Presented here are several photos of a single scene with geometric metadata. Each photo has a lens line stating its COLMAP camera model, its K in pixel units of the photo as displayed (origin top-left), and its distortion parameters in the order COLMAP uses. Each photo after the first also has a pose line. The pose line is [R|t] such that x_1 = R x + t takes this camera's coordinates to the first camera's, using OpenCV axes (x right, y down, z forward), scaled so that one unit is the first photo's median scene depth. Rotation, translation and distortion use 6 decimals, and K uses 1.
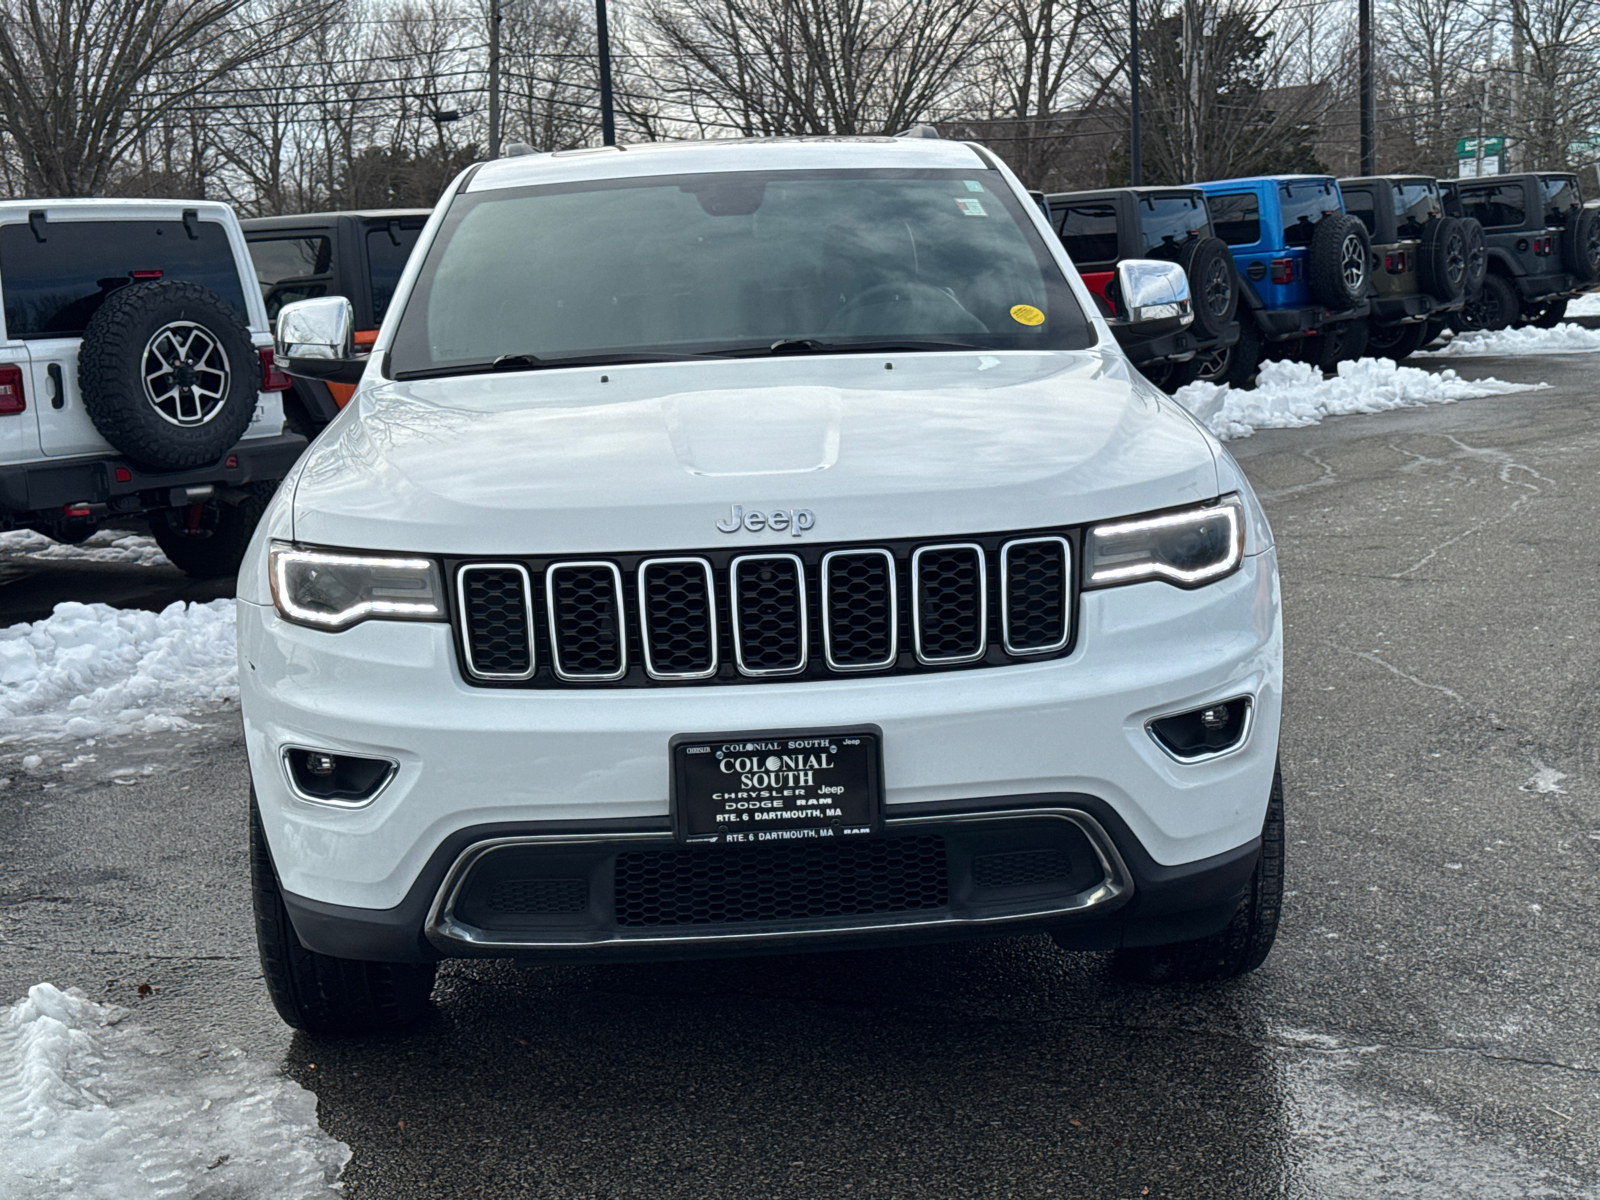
lens RADIAL K [[2401.7, 0, 803.6], [0, 2401.7, 603.6], [0, 0, 1]] dist [0.067767, 0.000000]
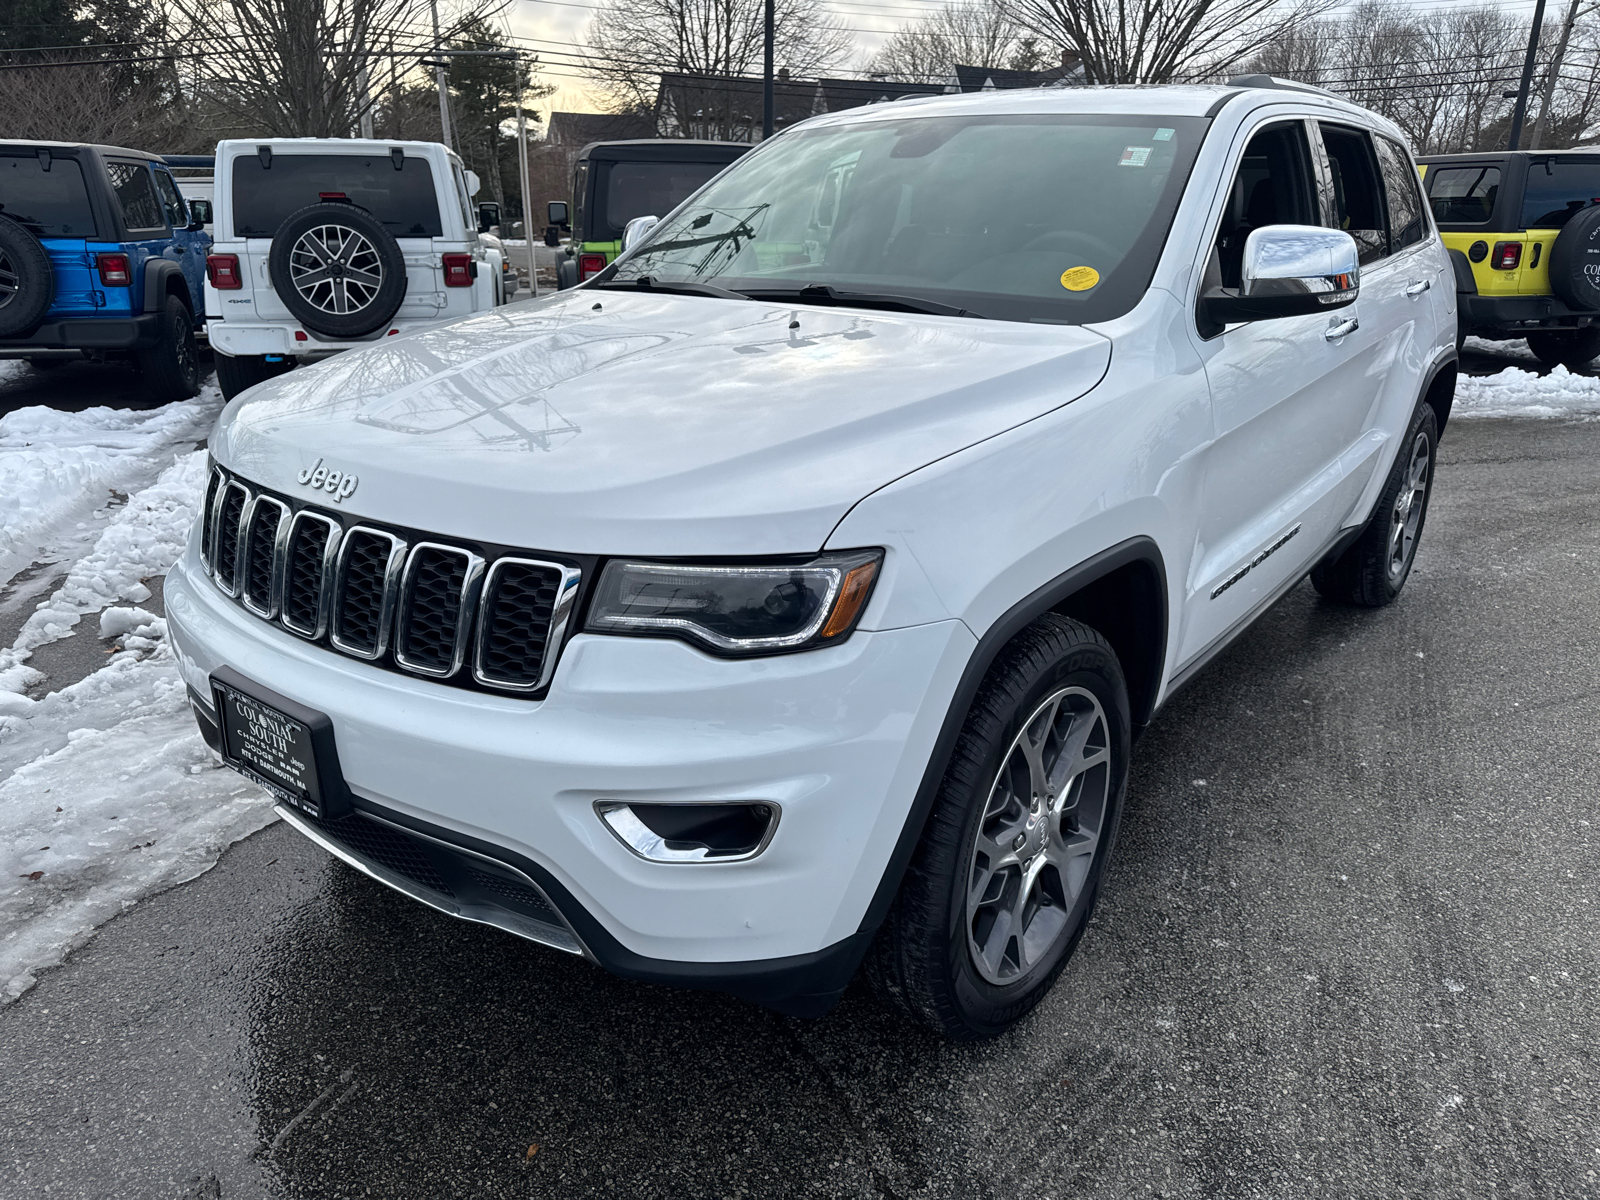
lens RADIAL K [[1157.0, 0, 800.4], [0, 1157.0, 605.9], [0, 0, 1]] dist [0.010856, -0.014002]
pose [[0.739157, 0.266711, -0.618475, 0.443455], [-0.130691, 0.957598, 0.256761, -0.135022], [0.660731, -0.108957, 0.742672, 0.787544]]
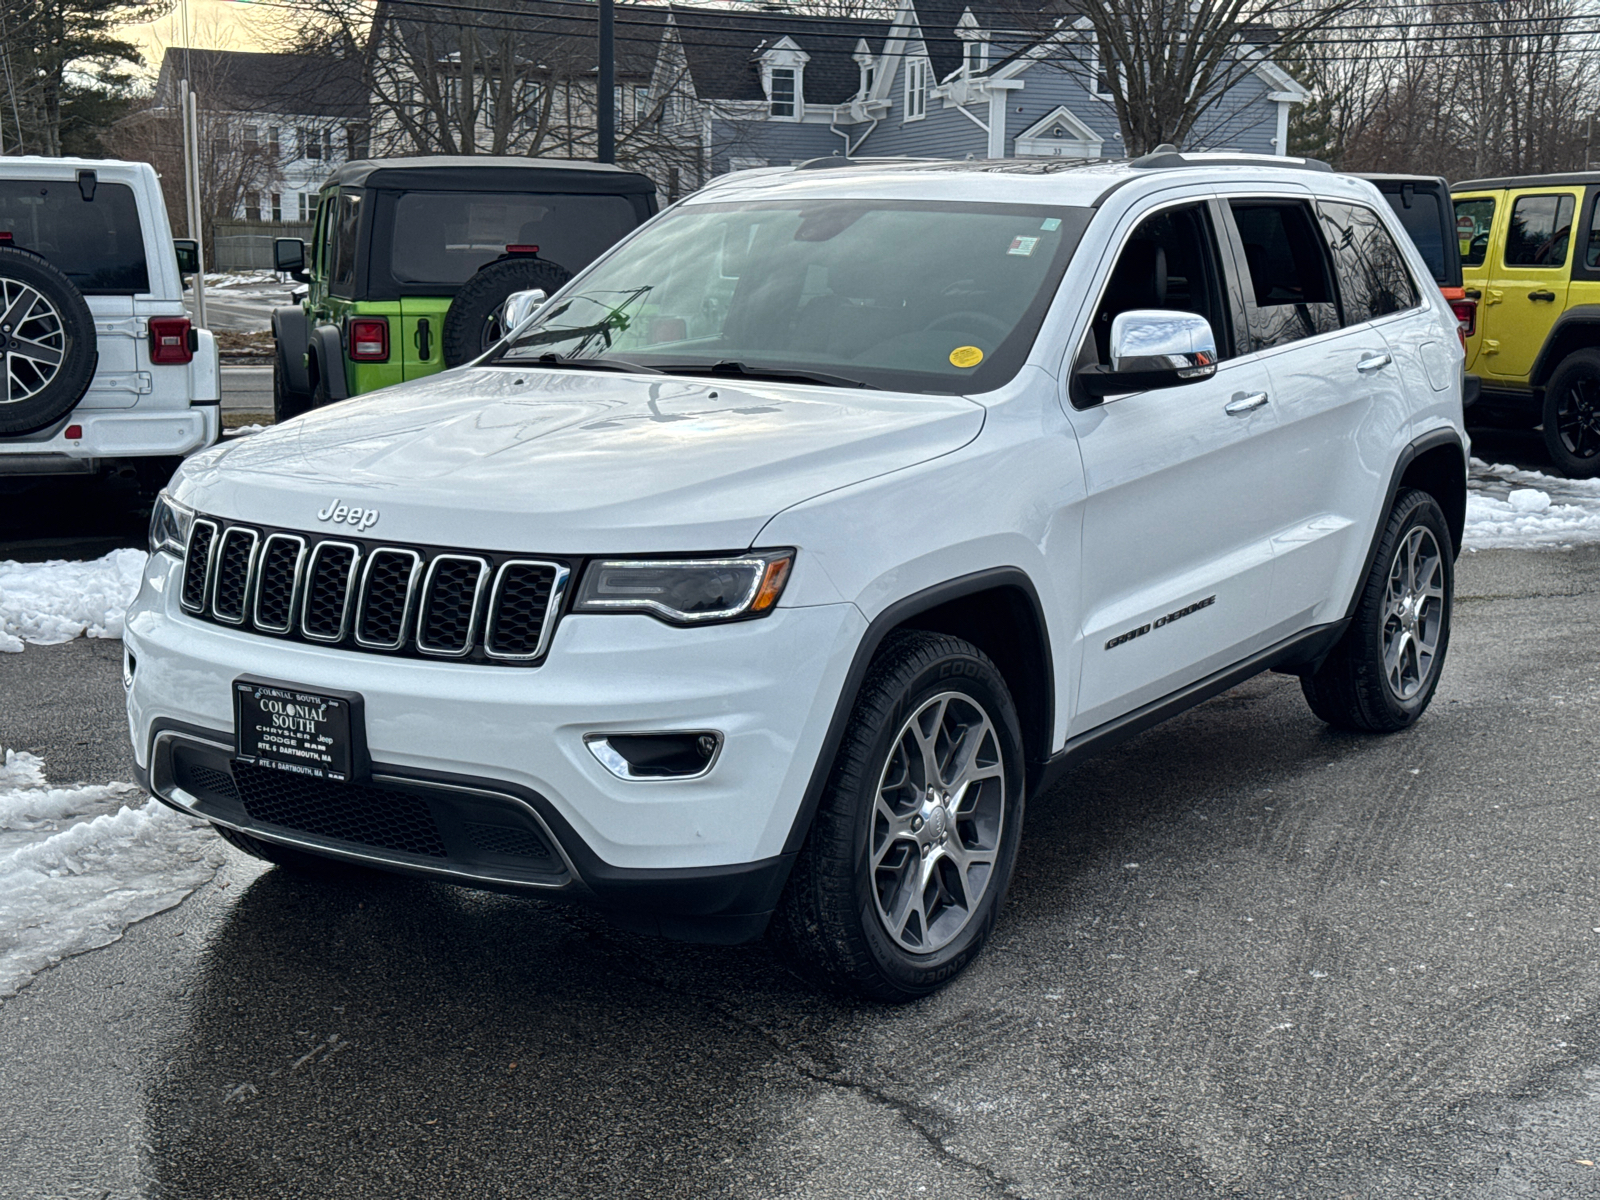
lens RADIAL K [[2401.7, 0, 804.8], [0, 2401.7, 595.3], [0, 0, 1]] dist [0.067767, 0.000000]
pose [[0.787066, 0.149164, -0.598562, 0.927151], [-0.127447, 0.988710, 0.078807, -0.123072], [0.603559, 0.014258, 0.797191, 0.167104]]
